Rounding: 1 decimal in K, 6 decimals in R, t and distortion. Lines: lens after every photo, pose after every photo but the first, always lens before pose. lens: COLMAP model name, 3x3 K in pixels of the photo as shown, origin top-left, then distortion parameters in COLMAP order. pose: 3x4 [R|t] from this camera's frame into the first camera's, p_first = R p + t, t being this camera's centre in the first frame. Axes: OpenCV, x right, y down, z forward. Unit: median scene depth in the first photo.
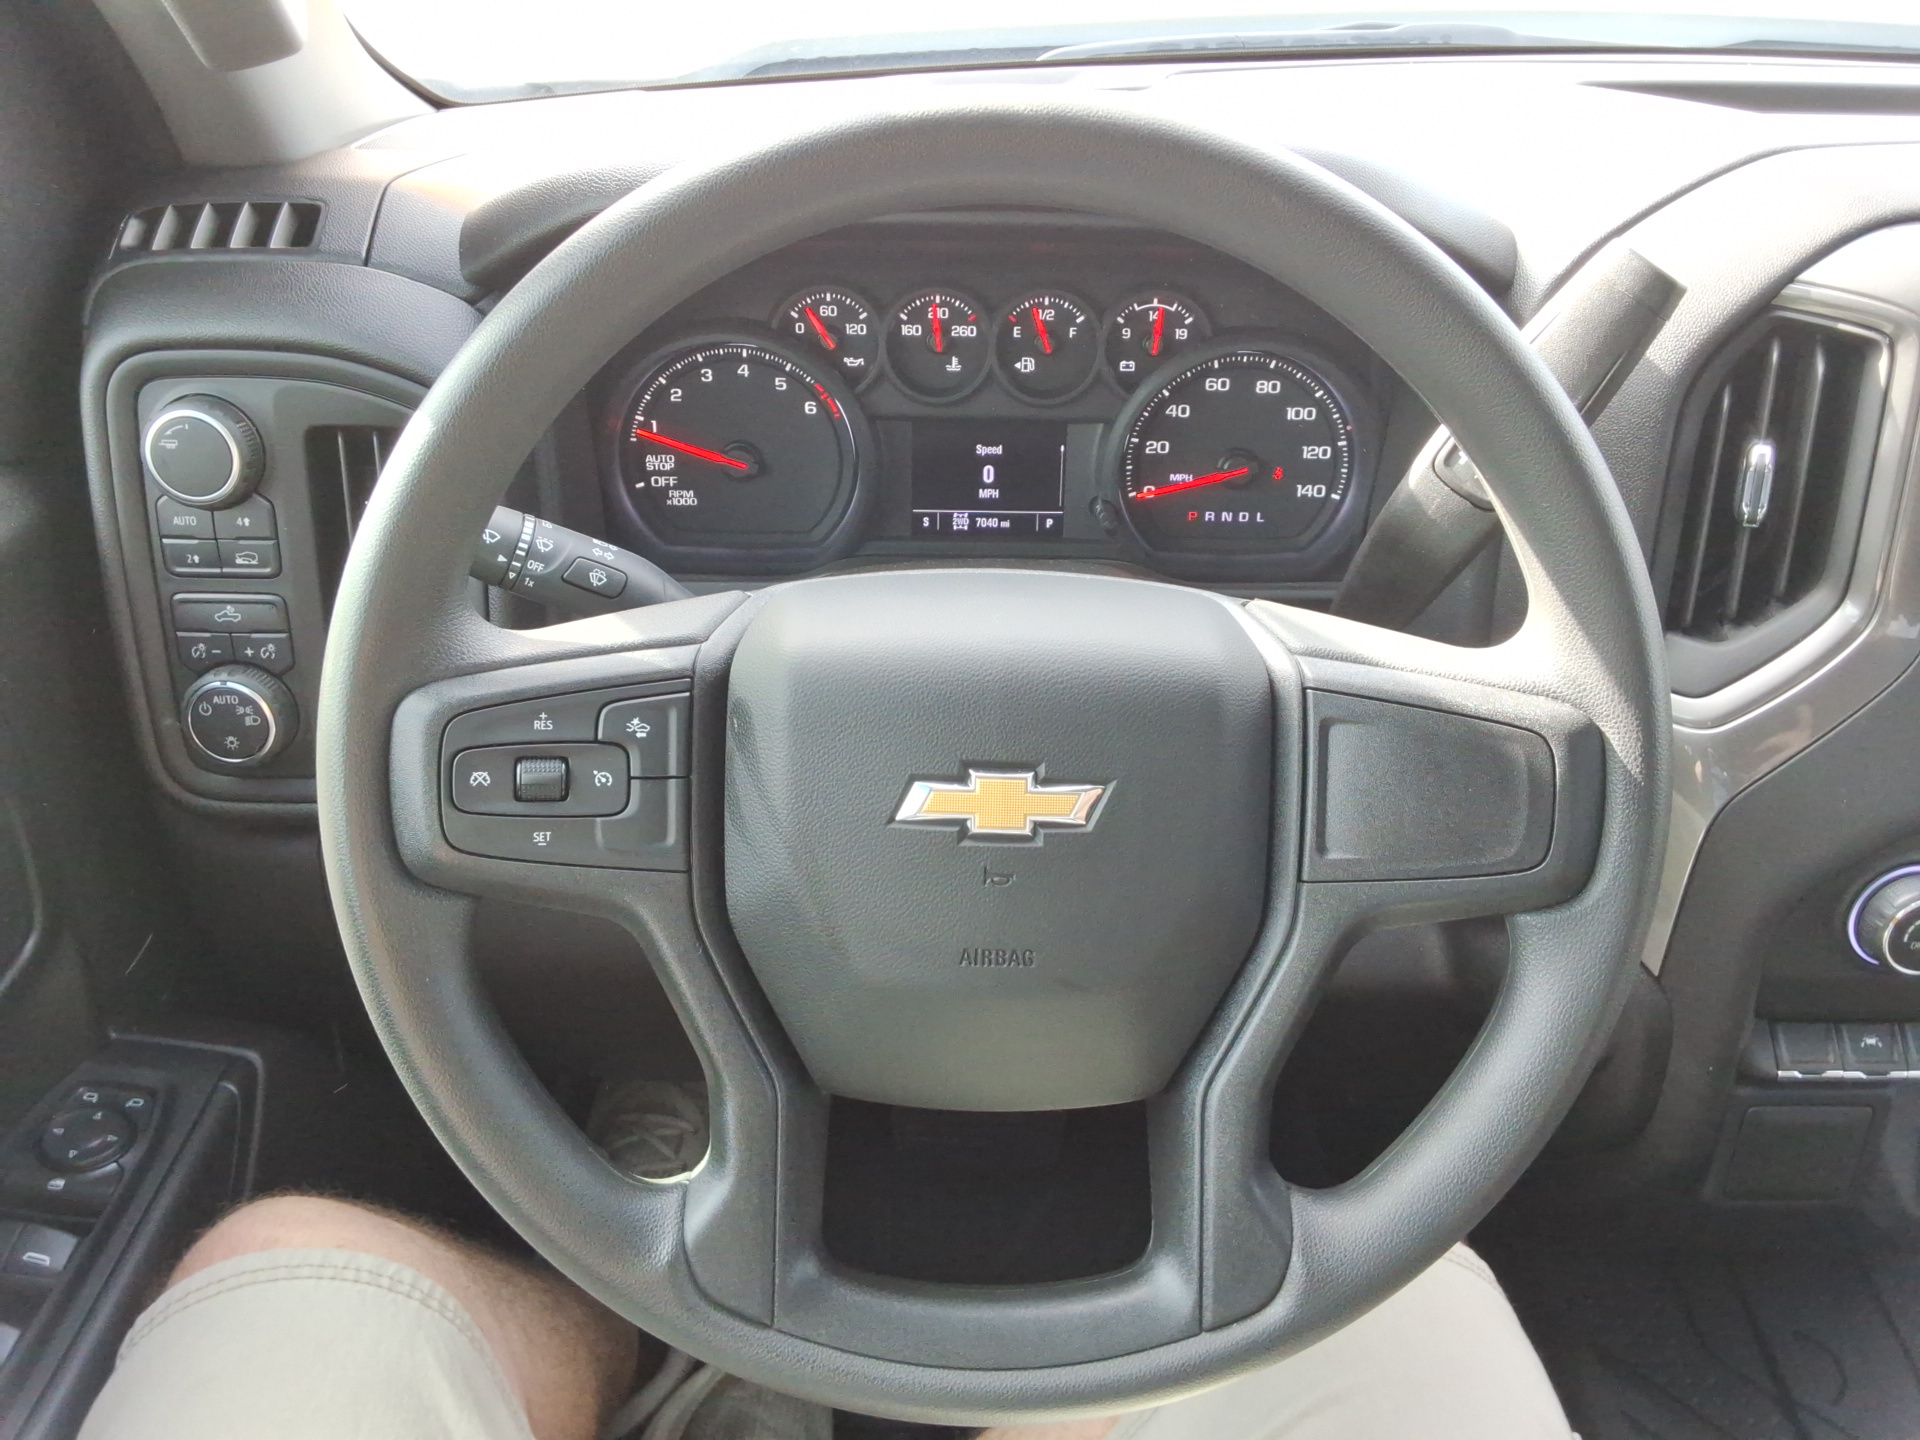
lens RADIAL K [[1534.2, 0, 978.7], [0, 1534.2, 693.4], [0, 0, 1]] dist [0.121154, -0.189944]
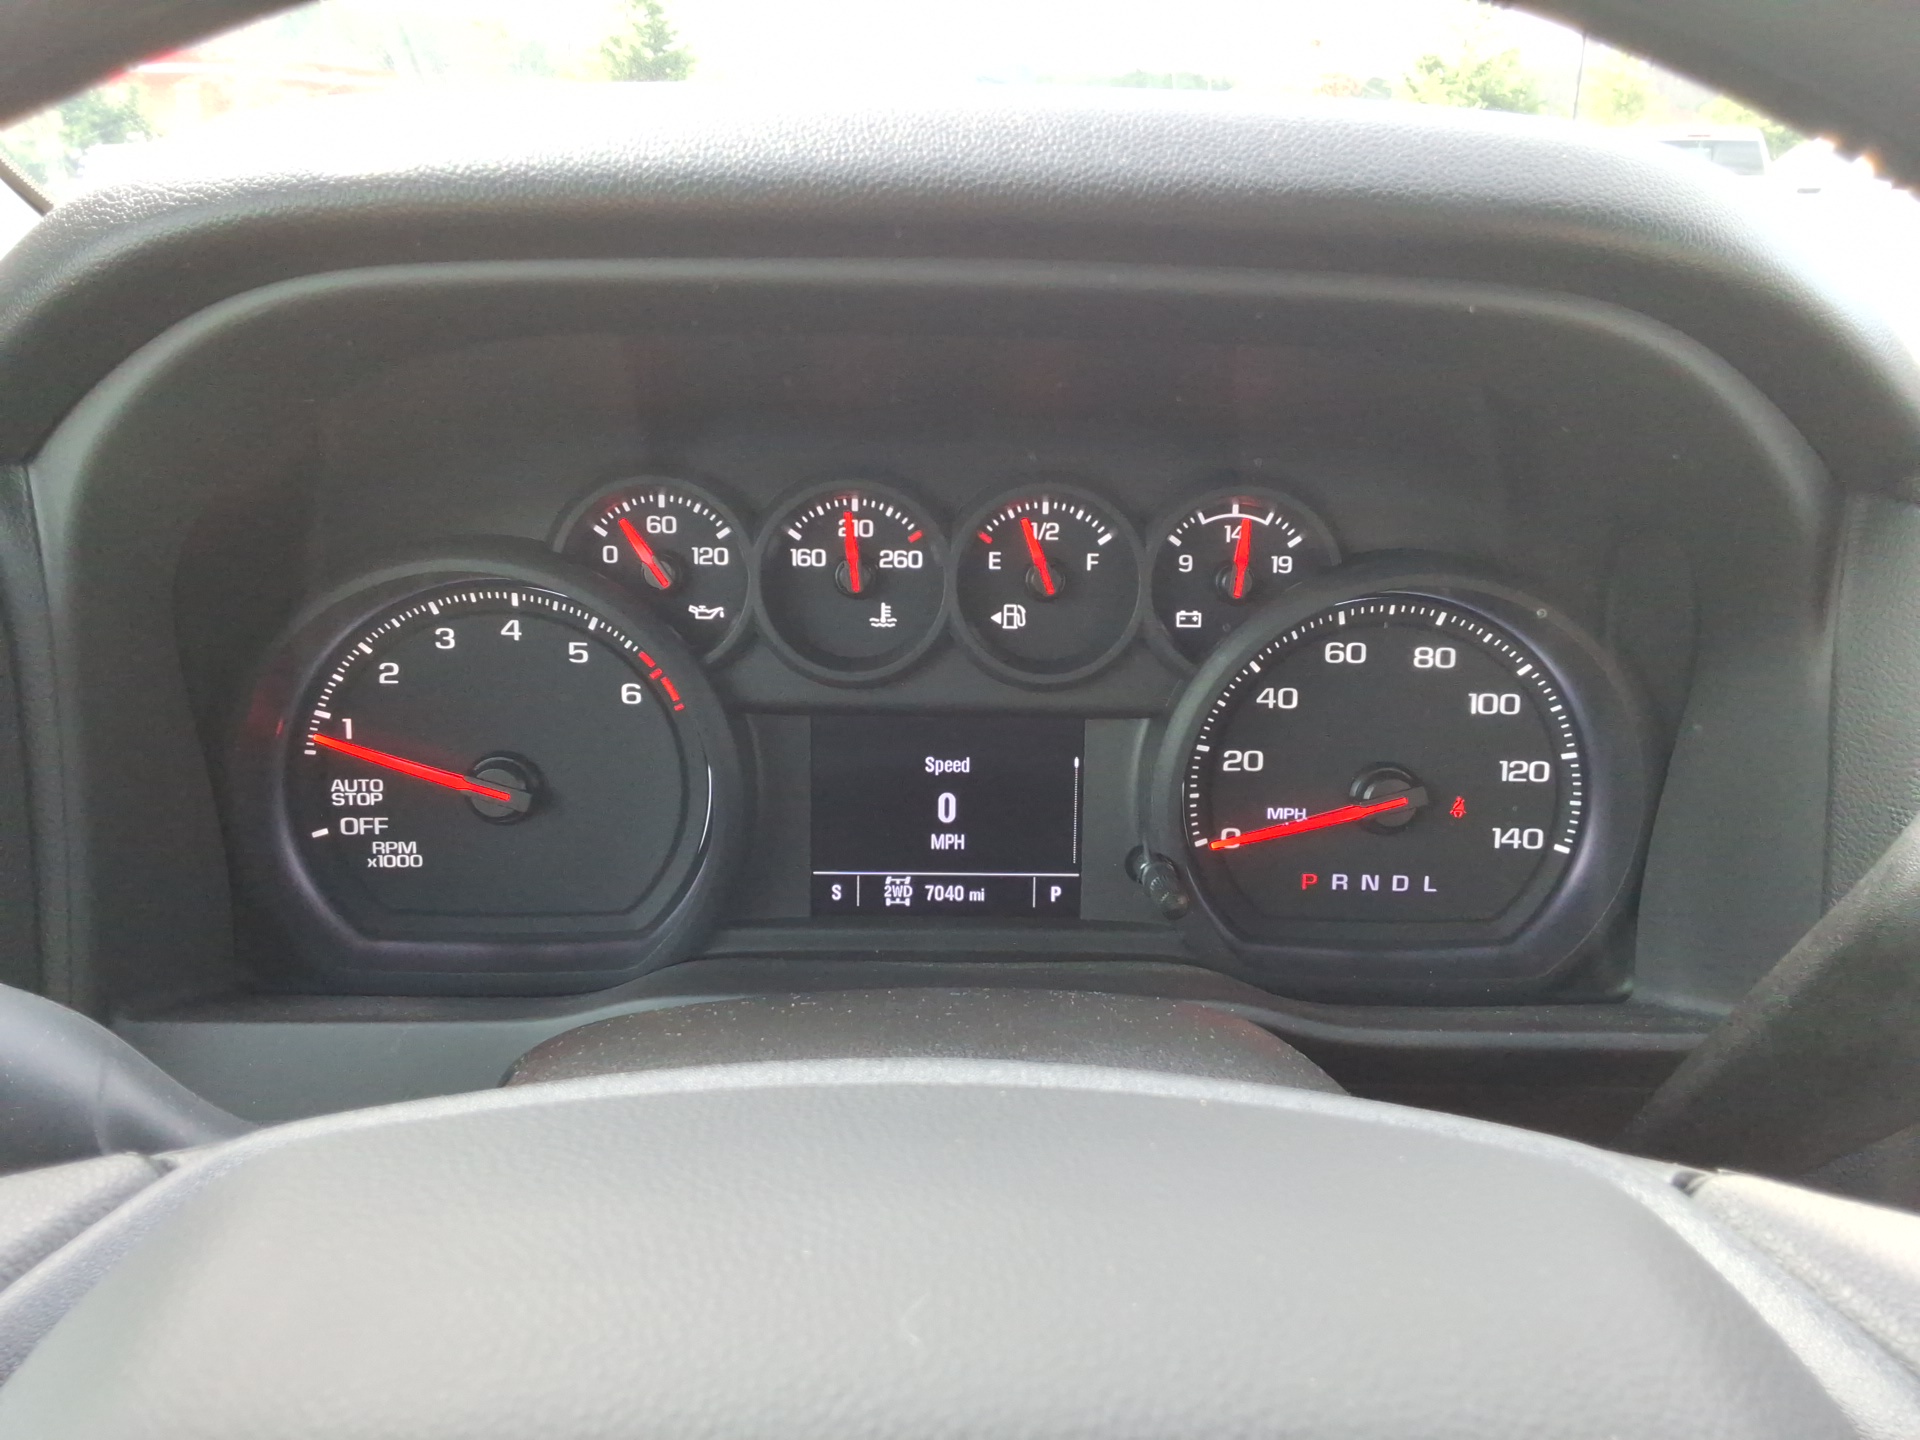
lens RADIAL K [[1534.2, 0, 972.1], [0, 1534.2, 701.1], [0, 0, 1]] dist [0.121154, -0.189944]
pose [[0.999977, -0.003110, 0.005959, 0.013104], [0.004327, 0.976276, -0.216486, -0.061388], [-0.005144, 0.216507, 0.976267, 0.461809]]
